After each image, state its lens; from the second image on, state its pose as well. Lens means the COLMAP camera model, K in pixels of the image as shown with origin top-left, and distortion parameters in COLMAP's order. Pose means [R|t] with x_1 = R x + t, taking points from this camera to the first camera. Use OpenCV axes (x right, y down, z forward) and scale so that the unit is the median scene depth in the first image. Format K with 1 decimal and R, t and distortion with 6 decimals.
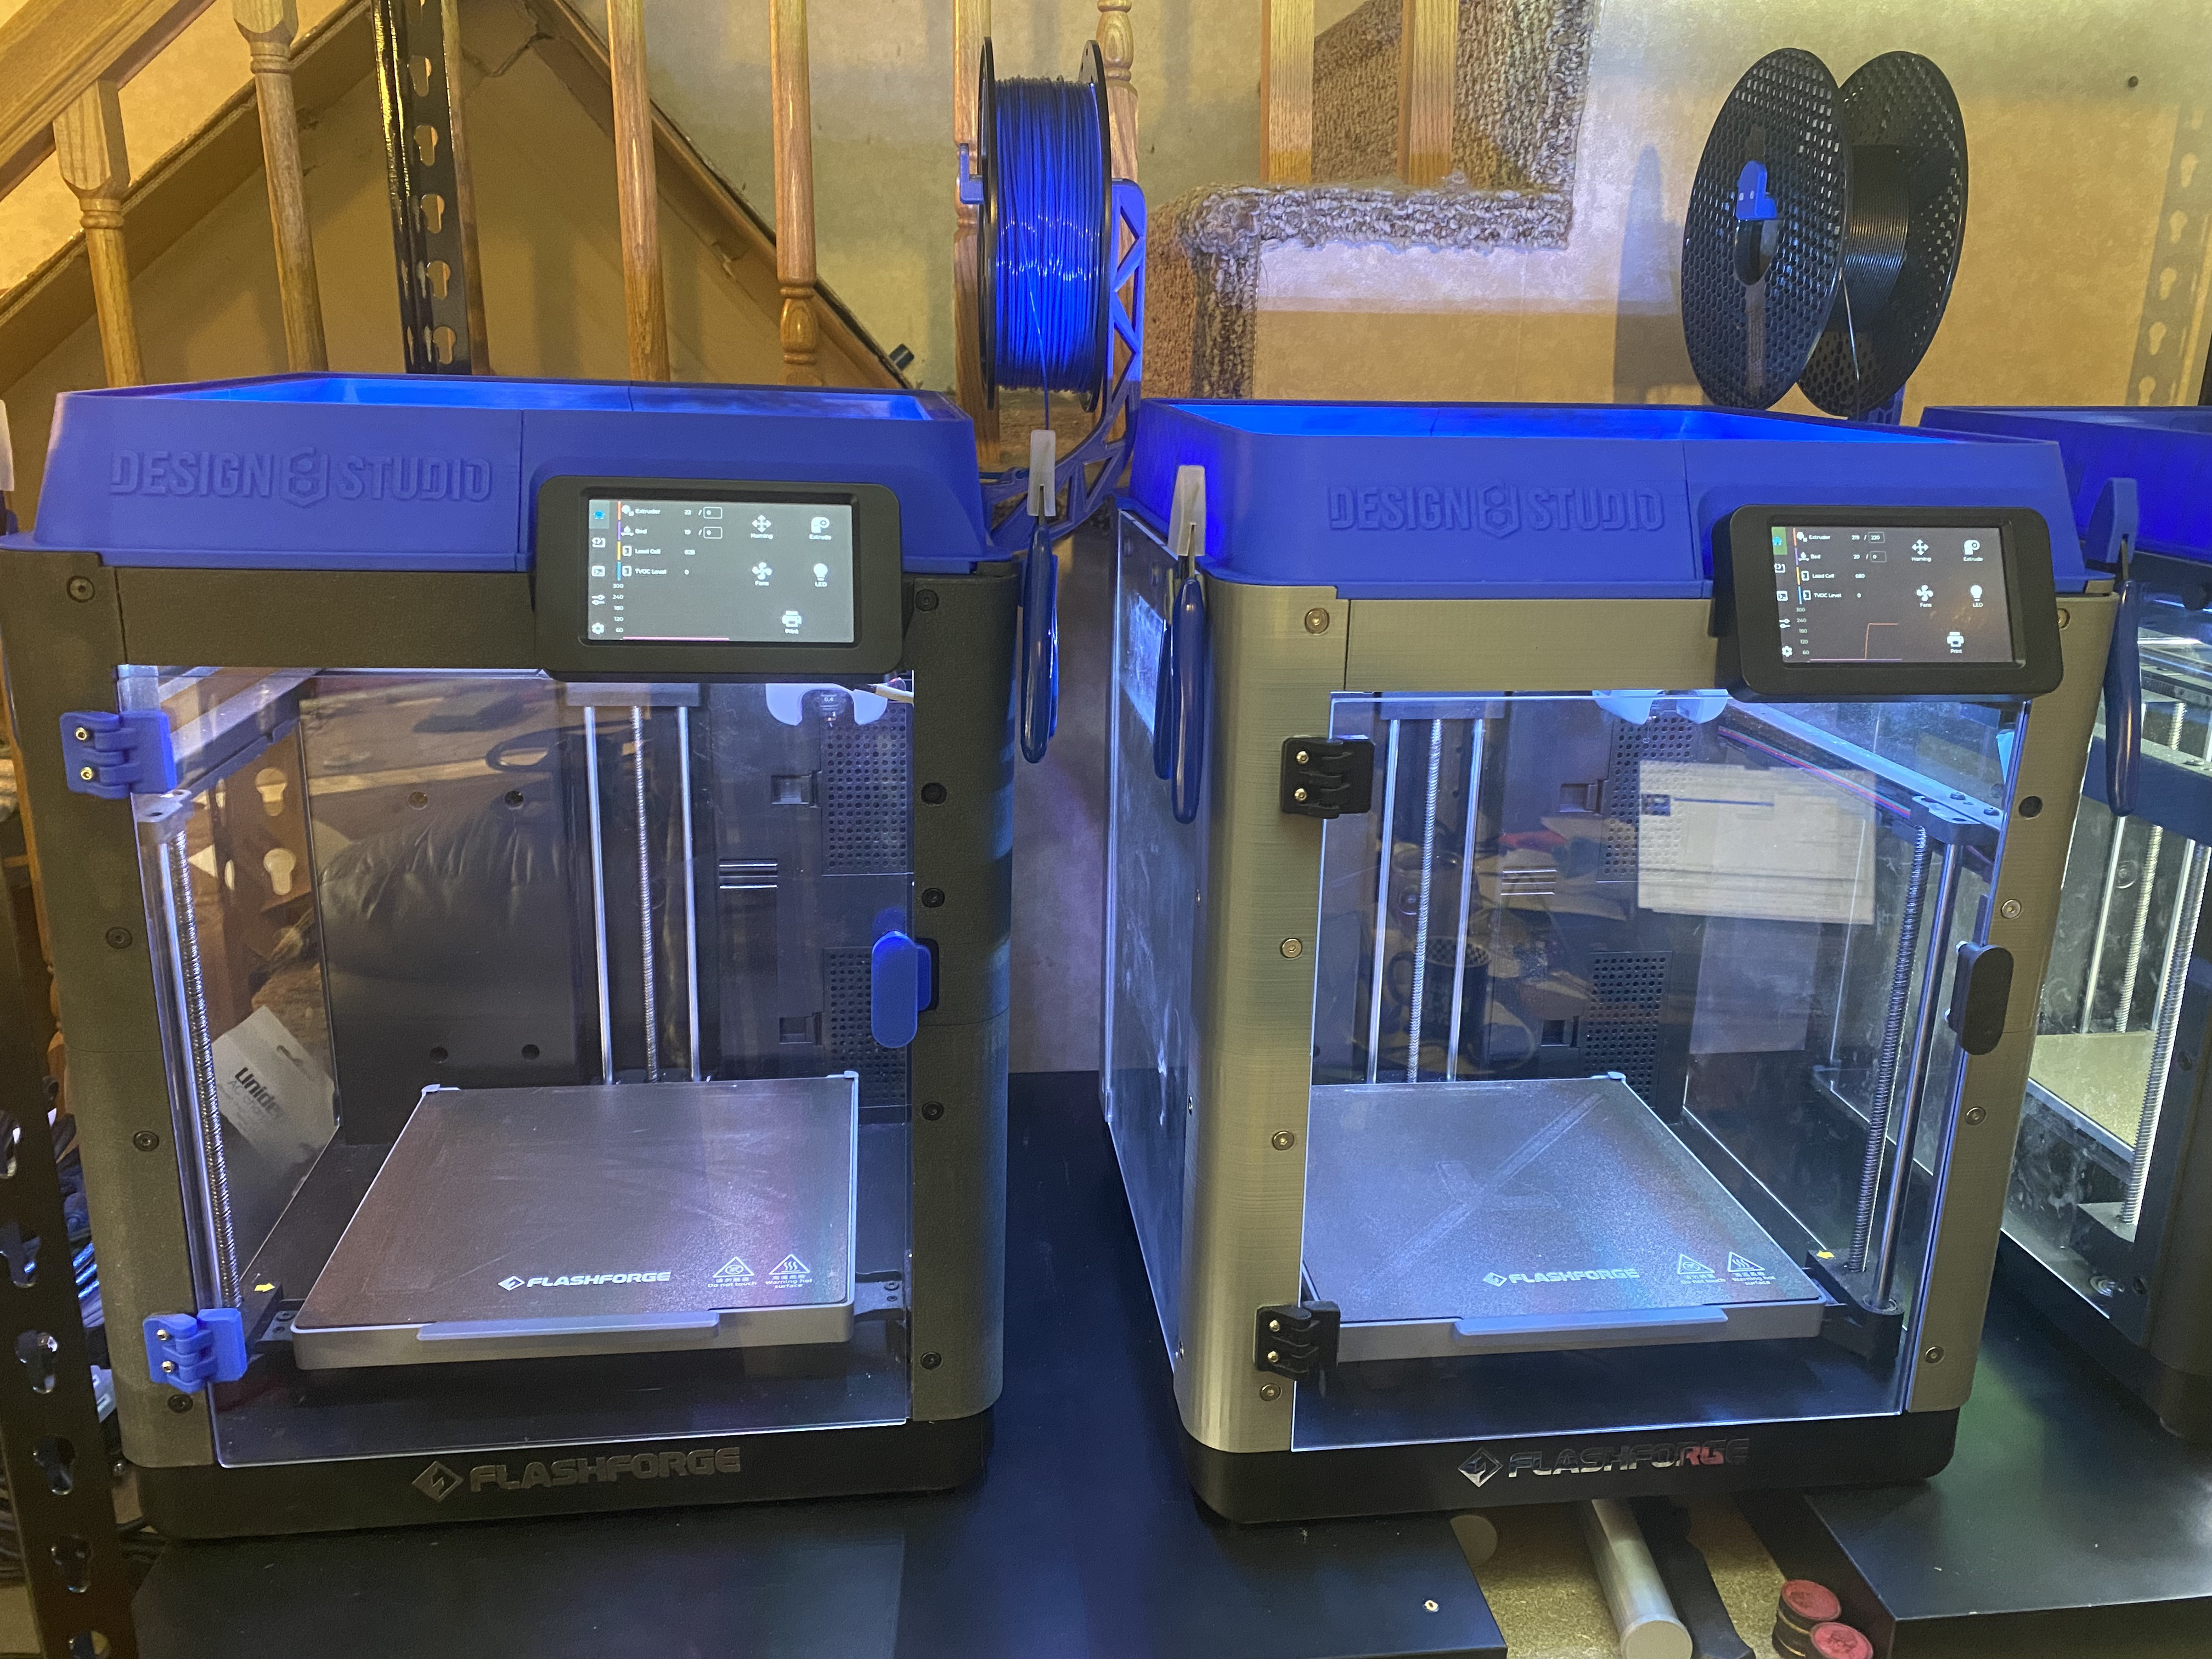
lens RADIAL K [[1715.9, 0, 1106.0], [0, 1715.9, 829.5], [0, 0, 1]] dist [-0.039242, -0.001428]
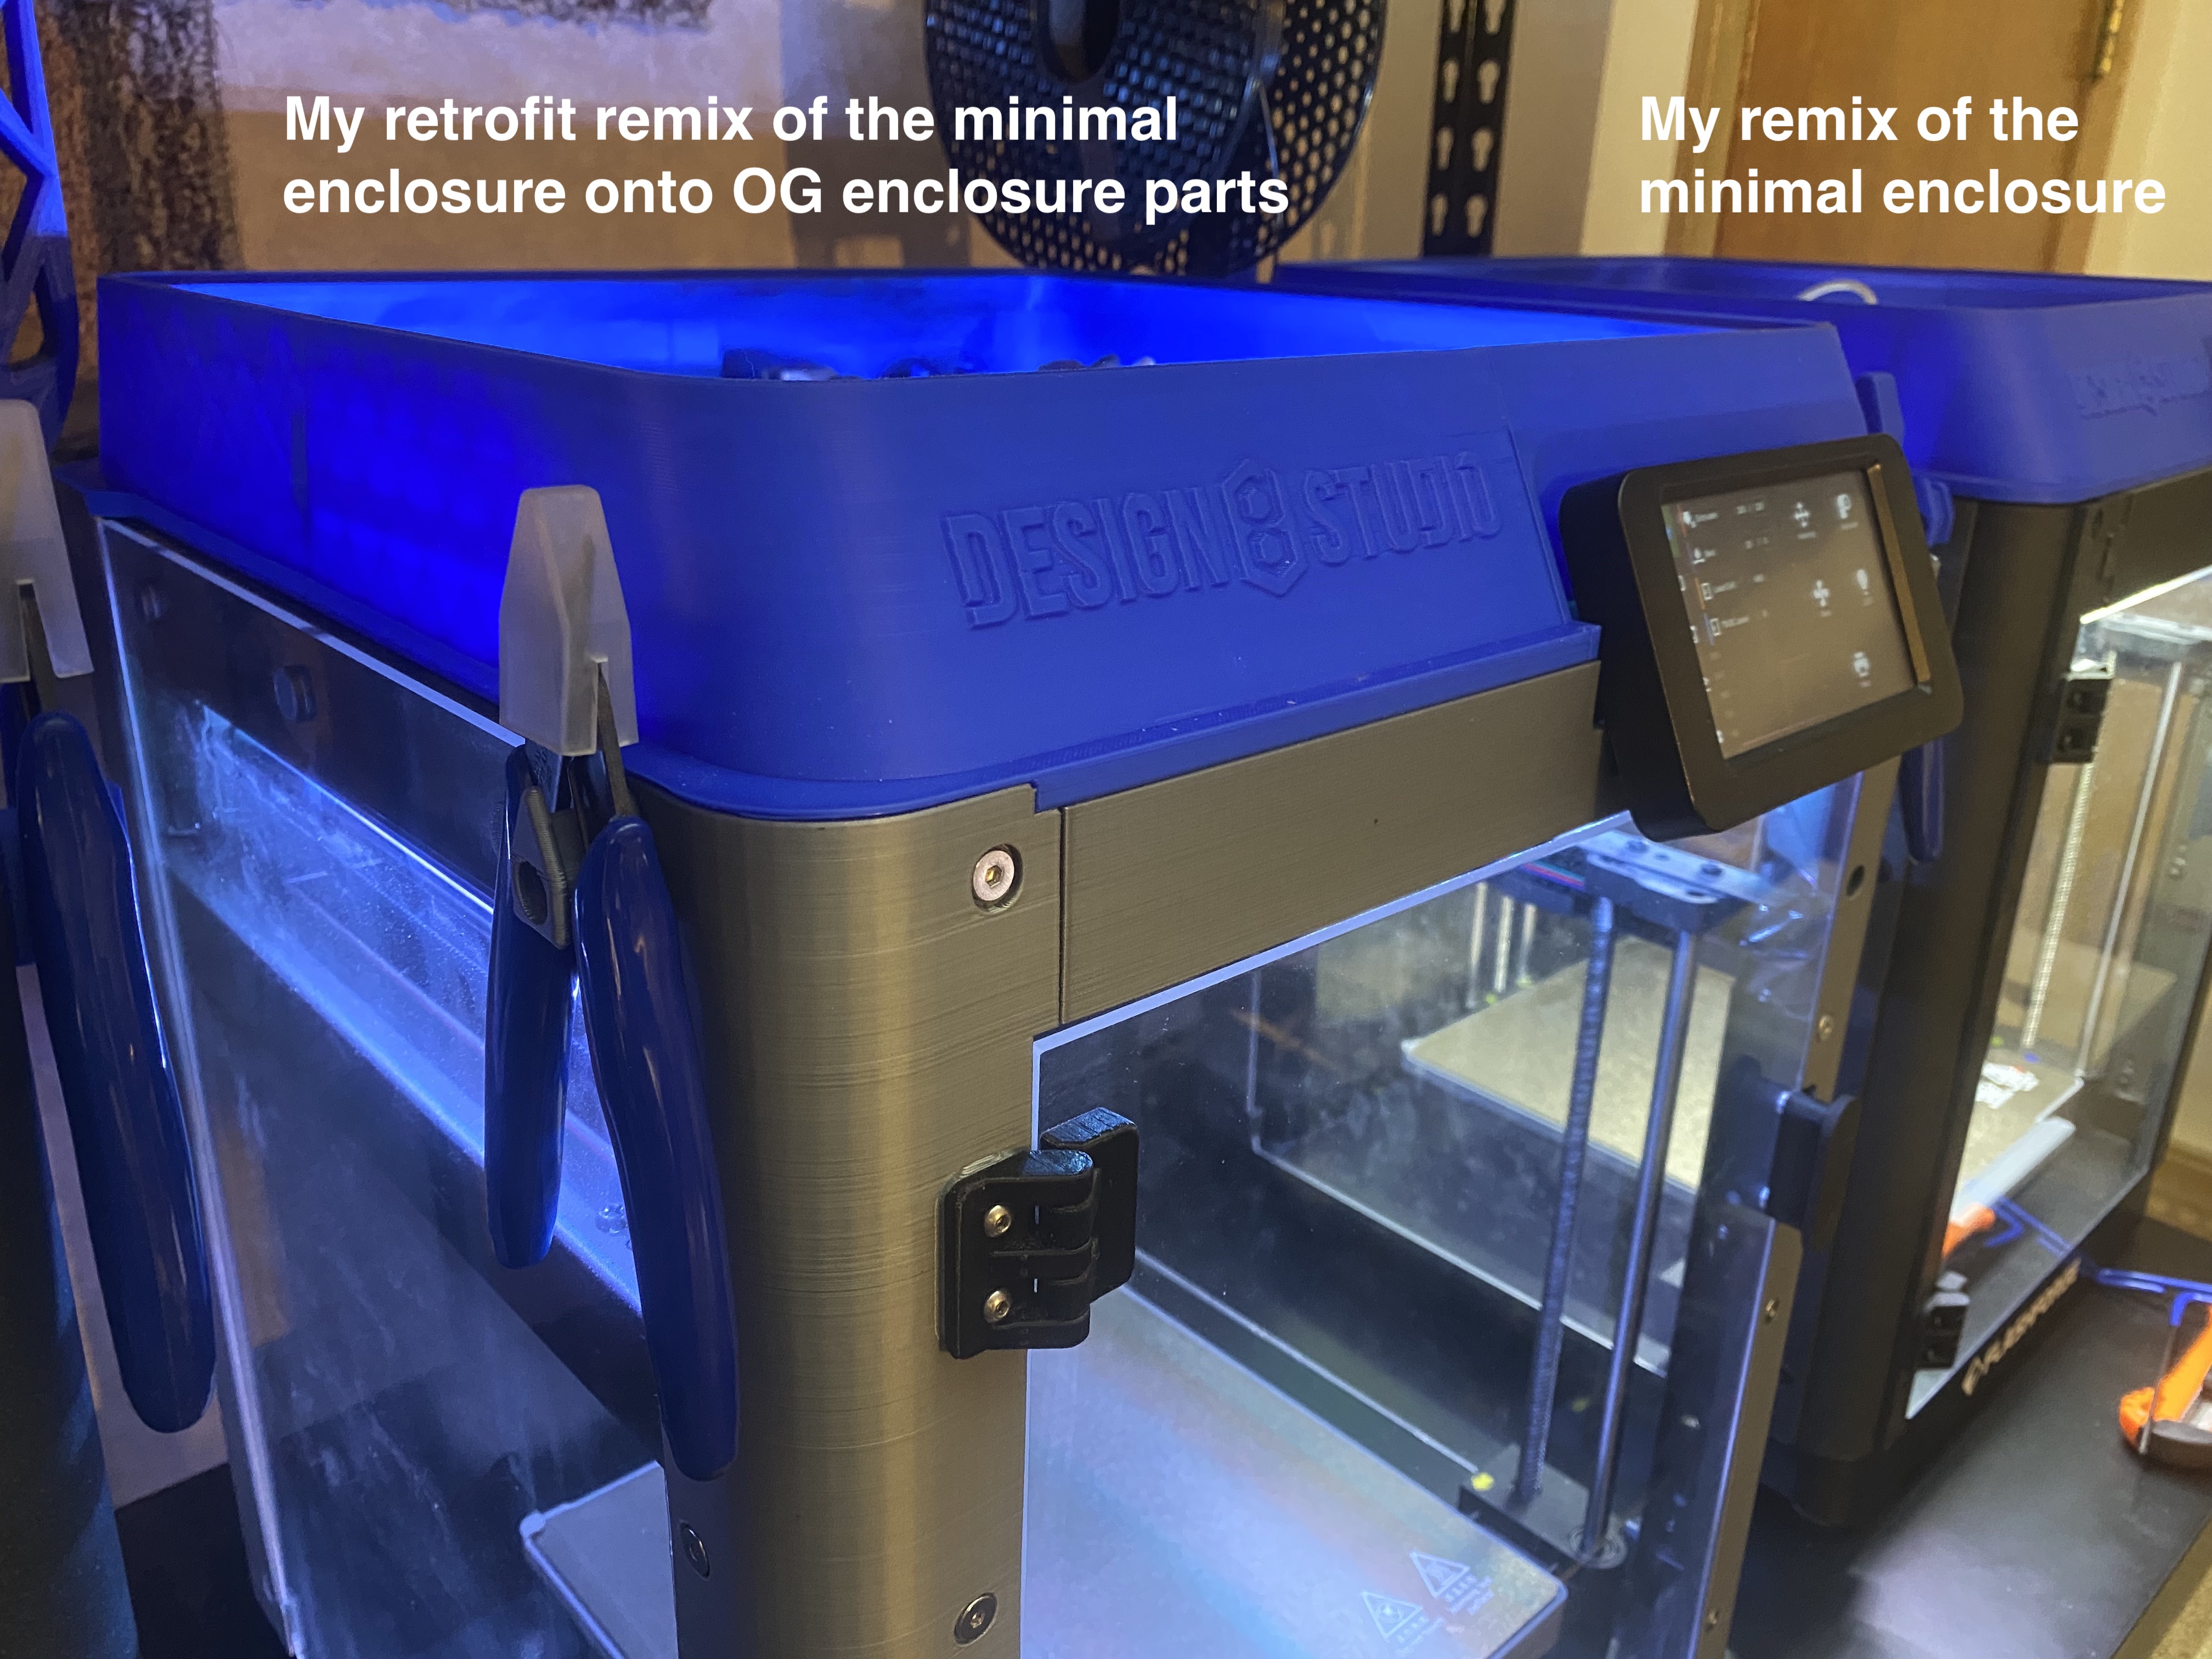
lens RADIAL K [[1706.5, 0, 1111.2], [0, 1706.5, 809.4], [0, 0, 1]] dist [0.002782, -0.004935]
pose [[0.809994, -0.188642, 0.555270, -0.061007], [0.150548, 0.982007, 0.114007, -0.171239], [-0.566786, -0.008750, 0.823819, 0.654089]]
